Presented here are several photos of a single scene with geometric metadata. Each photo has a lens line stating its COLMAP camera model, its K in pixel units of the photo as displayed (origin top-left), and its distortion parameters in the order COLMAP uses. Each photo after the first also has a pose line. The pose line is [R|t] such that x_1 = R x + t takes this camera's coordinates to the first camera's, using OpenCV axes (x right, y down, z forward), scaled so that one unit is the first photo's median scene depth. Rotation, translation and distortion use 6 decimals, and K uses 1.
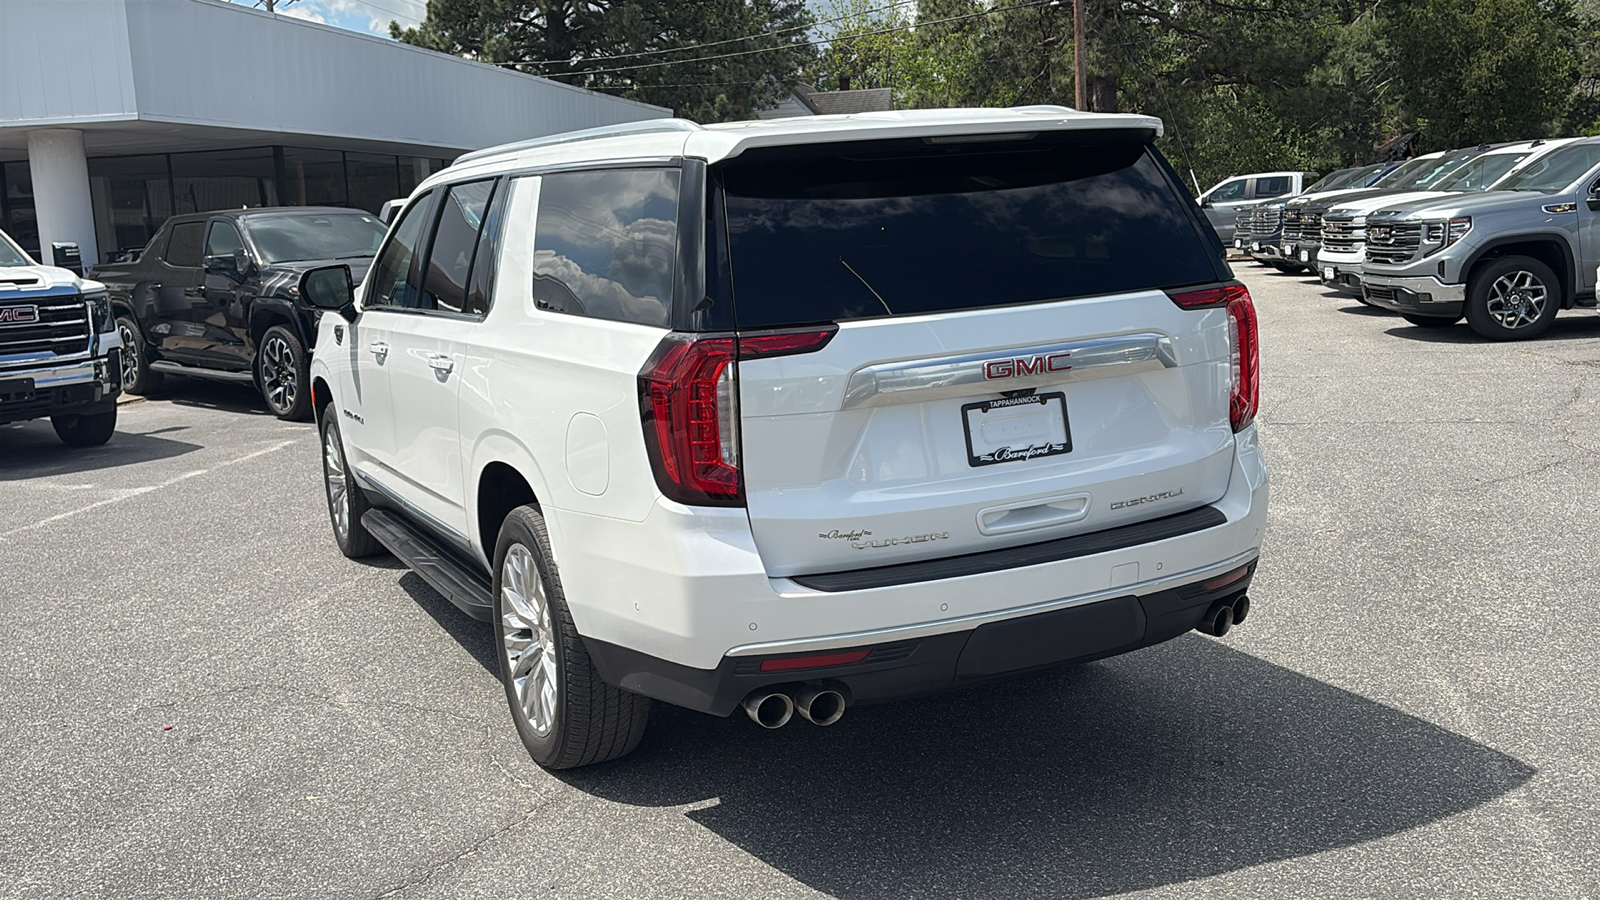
lens RADIAL K [[1497.7, 0, 760.9], [0, 1497.7, 456.5], [0, 0, 1]] dist [0.034811, 0.000000]
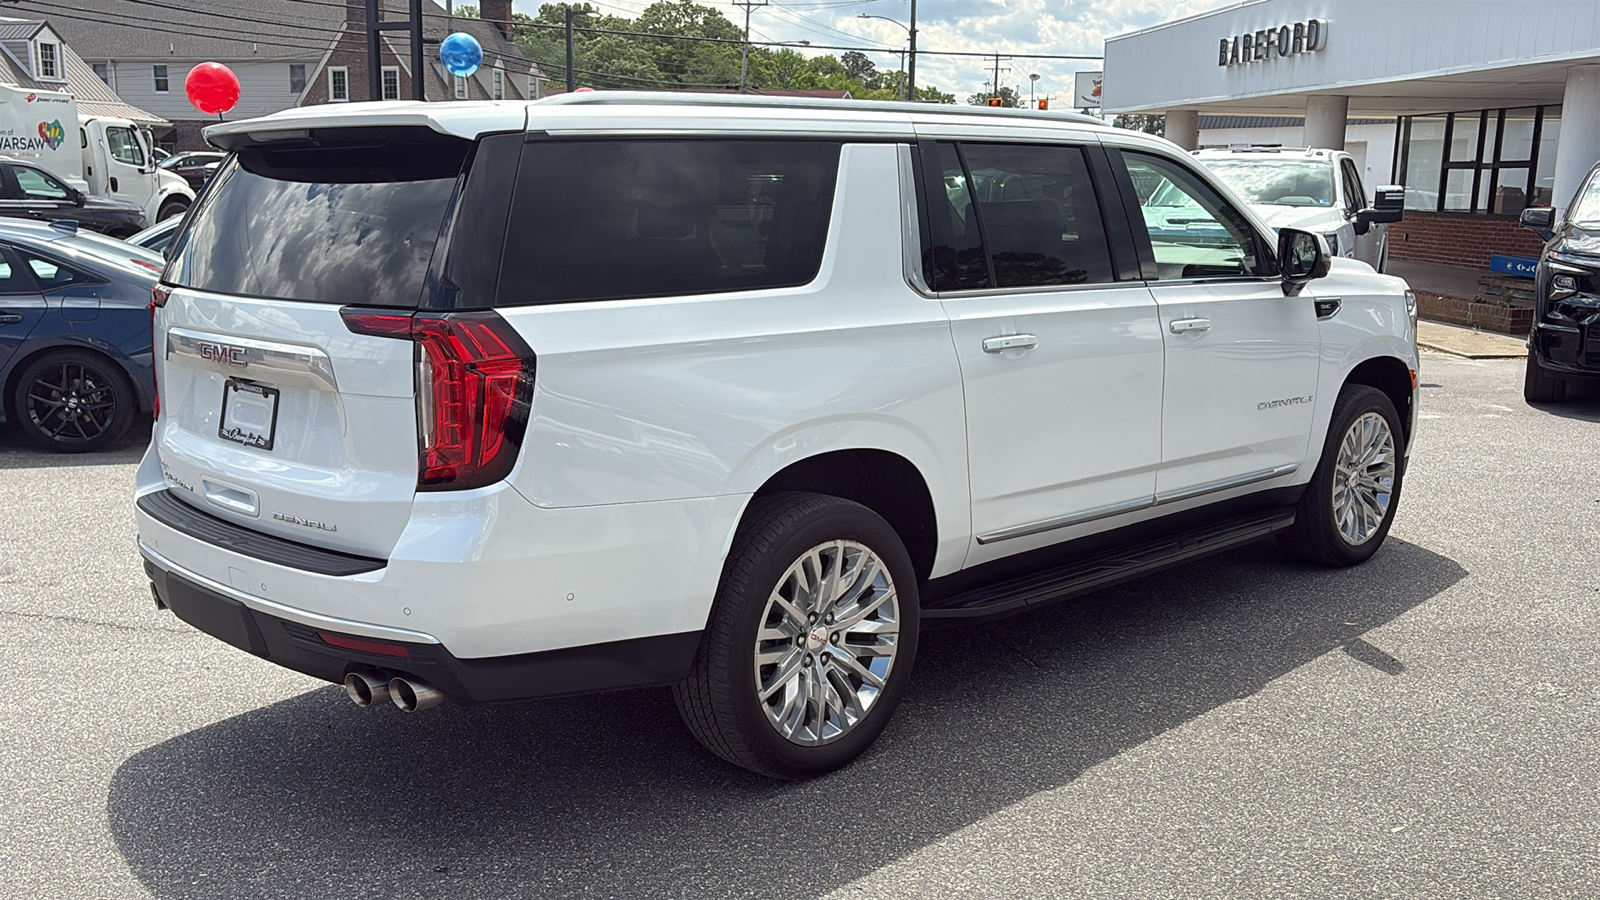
lens RADIAL K [[1497.7, 0, 789.1], [0, 1497.7, 449.8], [0, 0, 1]] dist [0.034811, 0.000000]
pose [[0.340885, 0.216745, -0.914778, 1.138319], [-0.175069, 0.970674, 0.164750, -0.210255], [0.923660, 0.103988, 0.368834, 0.871197]]
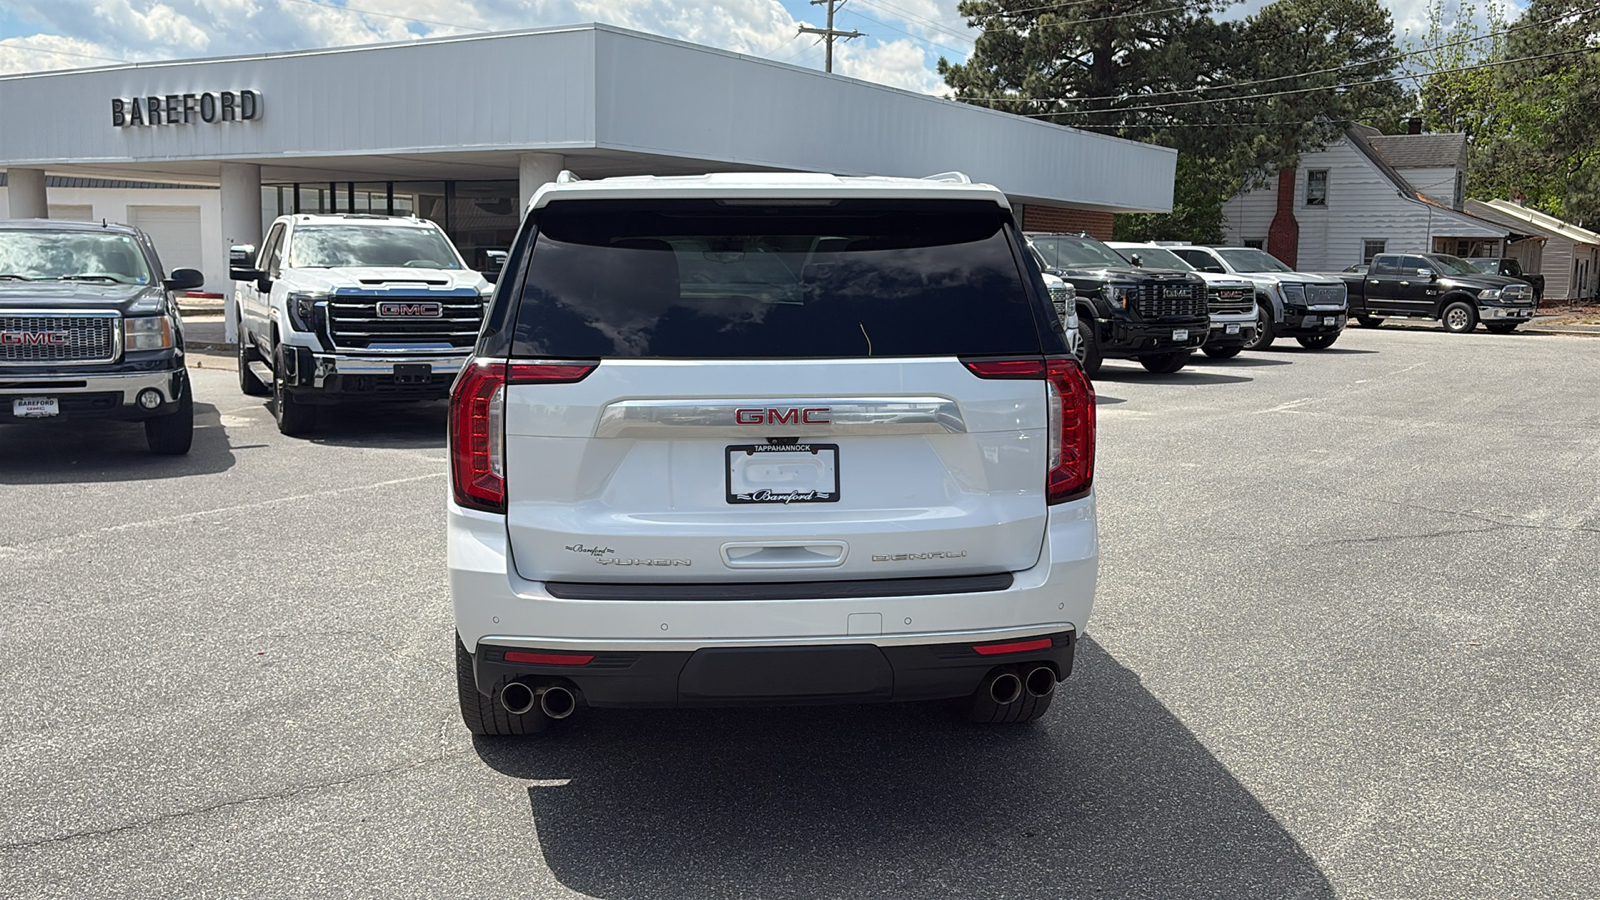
lens RADIAL K [[1497.7, 0, 779.0], [0, 1497.7, 447.5], [0, 0, 1]] dist [0.034811, 0.000000]
pose [[0.934096, 0.102314, -0.342049, 0.479993], [-0.111455, 0.993744, -0.007120, -0.026488], [0.339180, 0.044774, 0.939655, -0.002323]]
